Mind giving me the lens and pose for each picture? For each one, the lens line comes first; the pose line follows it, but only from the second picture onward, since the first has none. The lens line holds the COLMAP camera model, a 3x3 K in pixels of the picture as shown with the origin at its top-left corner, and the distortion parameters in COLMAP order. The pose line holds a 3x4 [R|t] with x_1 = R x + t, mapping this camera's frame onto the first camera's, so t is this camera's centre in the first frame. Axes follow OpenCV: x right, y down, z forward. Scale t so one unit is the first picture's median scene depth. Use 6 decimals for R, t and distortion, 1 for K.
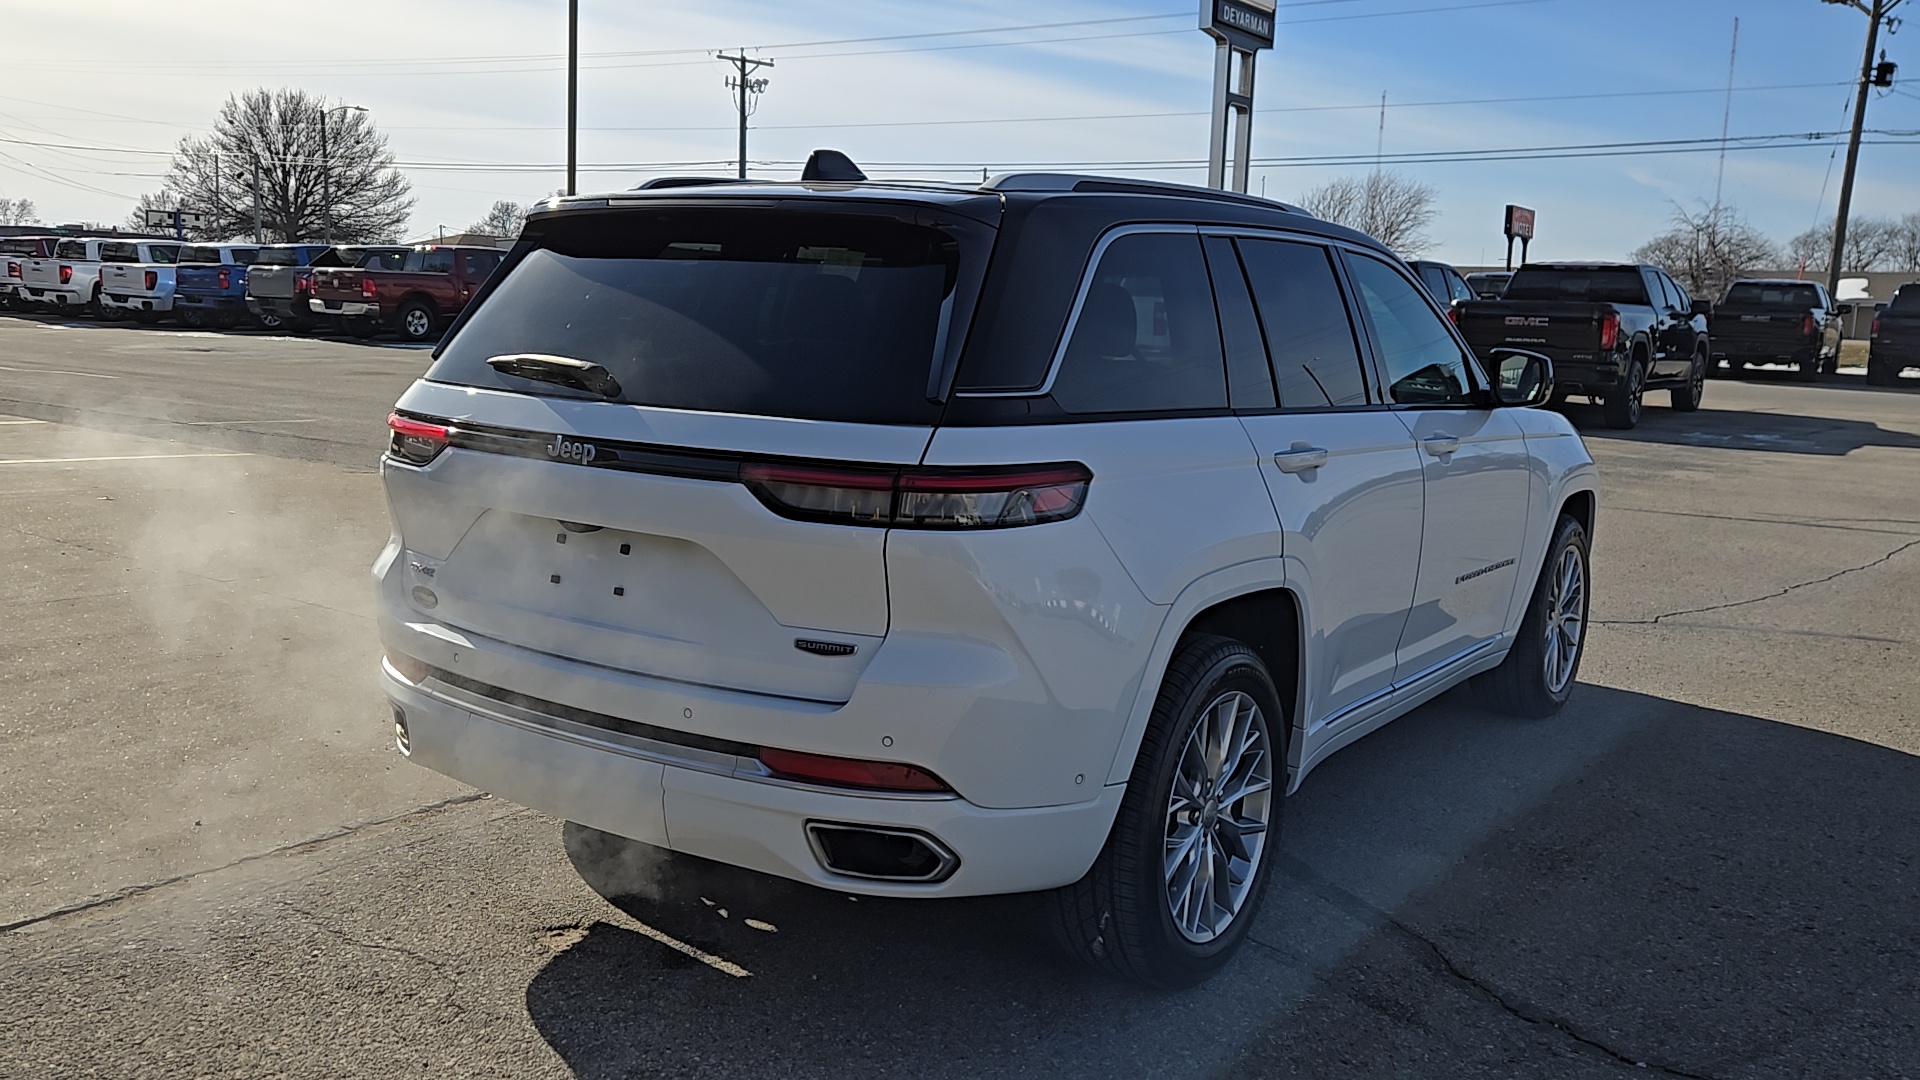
lens RADIAL K [[1585.8, 0, 958.6], [0, 1585.8, 528.0], [0, 0, 1]] dist [0.017620, -0.006329]
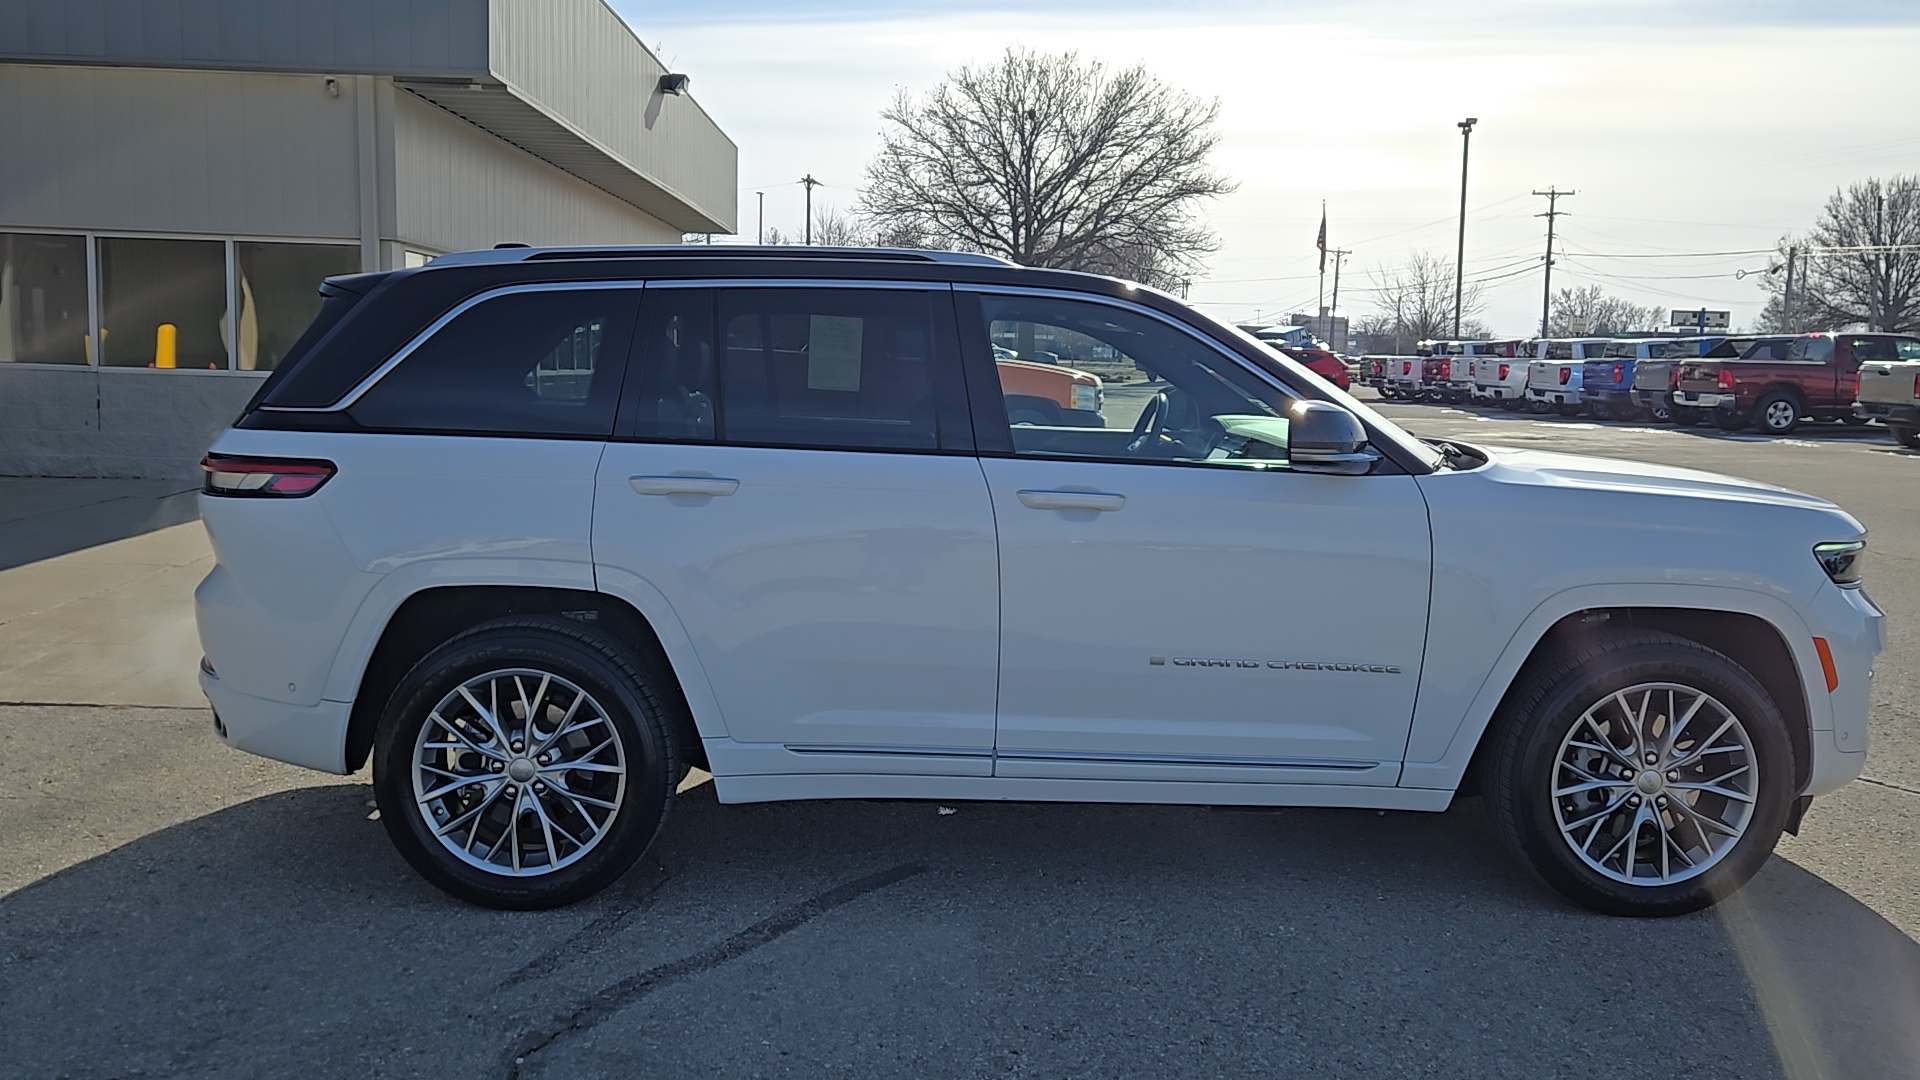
lens RADIAL K [[1585.8, 0, 958.6], [0, 1585.8, 528.0], [0, 0, 1]] dist [0.017620, -0.006329]
pose [[0.589190, 0.061935, -0.805618, 0.116160], [-0.111438, 0.993758, -0.005102, -0.002810], [0.800273, 0.092783, 0.592414, 0.047955]]
